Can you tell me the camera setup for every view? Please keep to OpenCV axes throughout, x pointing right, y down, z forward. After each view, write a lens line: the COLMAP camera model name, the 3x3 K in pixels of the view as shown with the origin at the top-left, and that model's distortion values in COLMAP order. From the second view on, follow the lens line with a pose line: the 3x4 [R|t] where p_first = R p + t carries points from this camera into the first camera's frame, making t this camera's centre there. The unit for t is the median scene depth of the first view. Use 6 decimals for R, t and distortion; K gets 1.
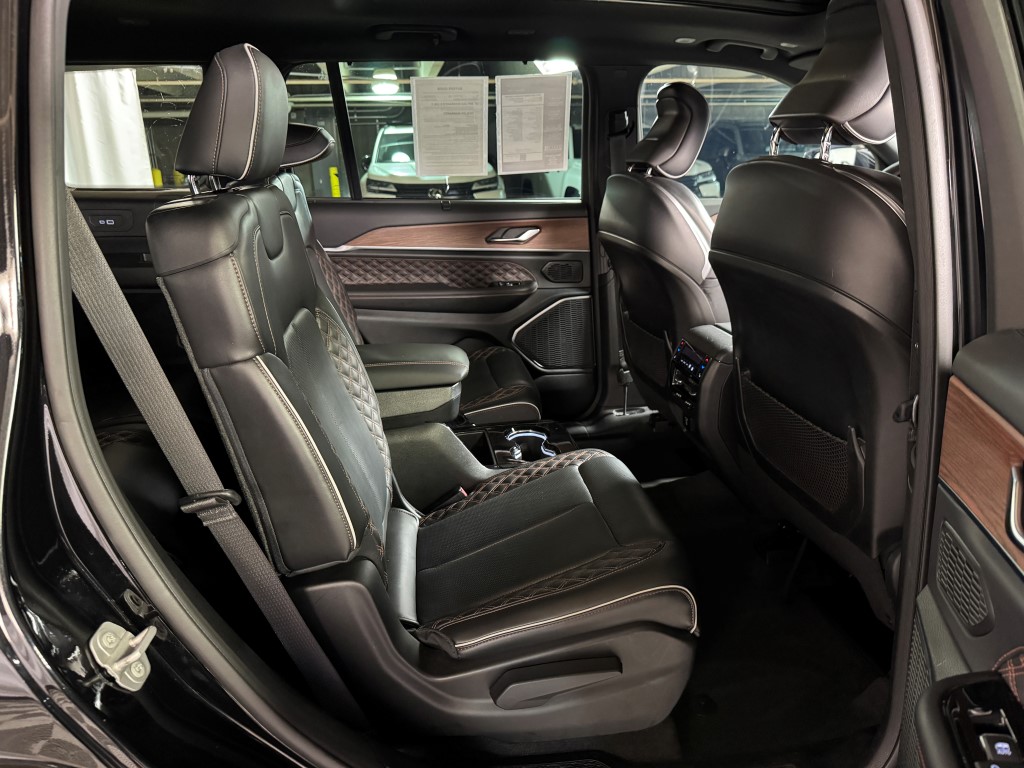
lens RADIAL K [[720.9, 0, 511.2], [0, 720.9, 389.5], [0, 0, 1]] dist [0.038467, -0.062970]
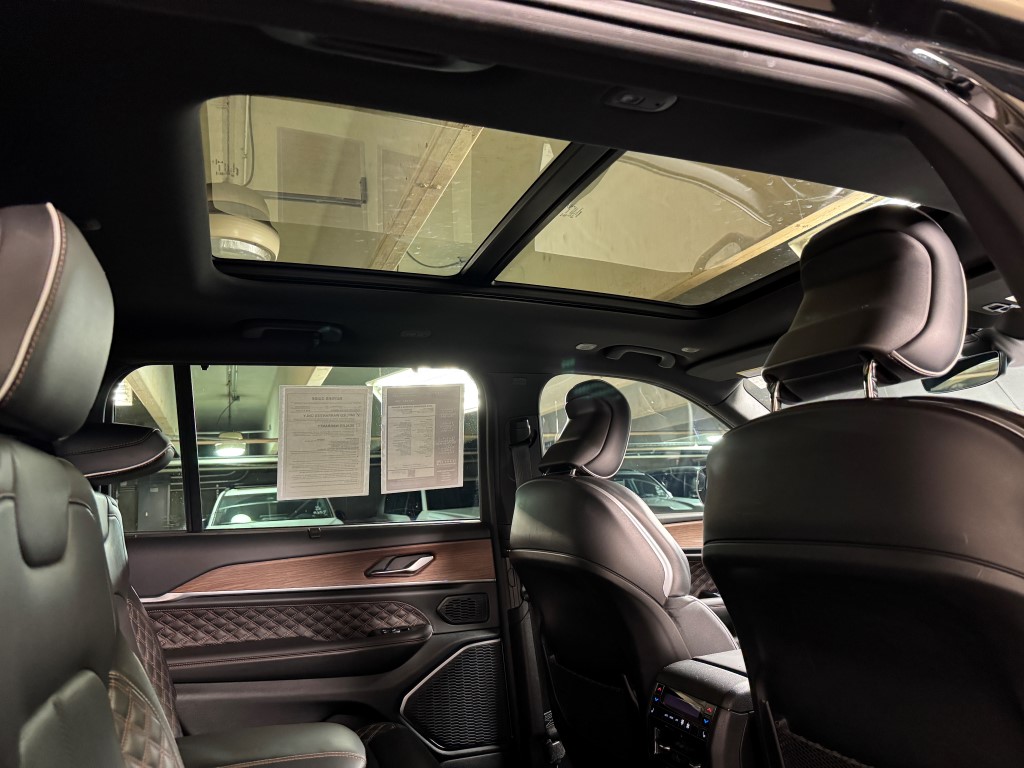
lens RADIAL K [[720.9, 0, 523.2], [0, 720.9, 364.6], [0, 0, 1]] dist [0.038467, -0.062970]
pose [[0.974941, 0.008320, 0.222307, -0.045127], [0.102001, 0.871350, -0.479943, -0.008960], [-0.197700, 0.490592, 0.848666, 0.183060]]
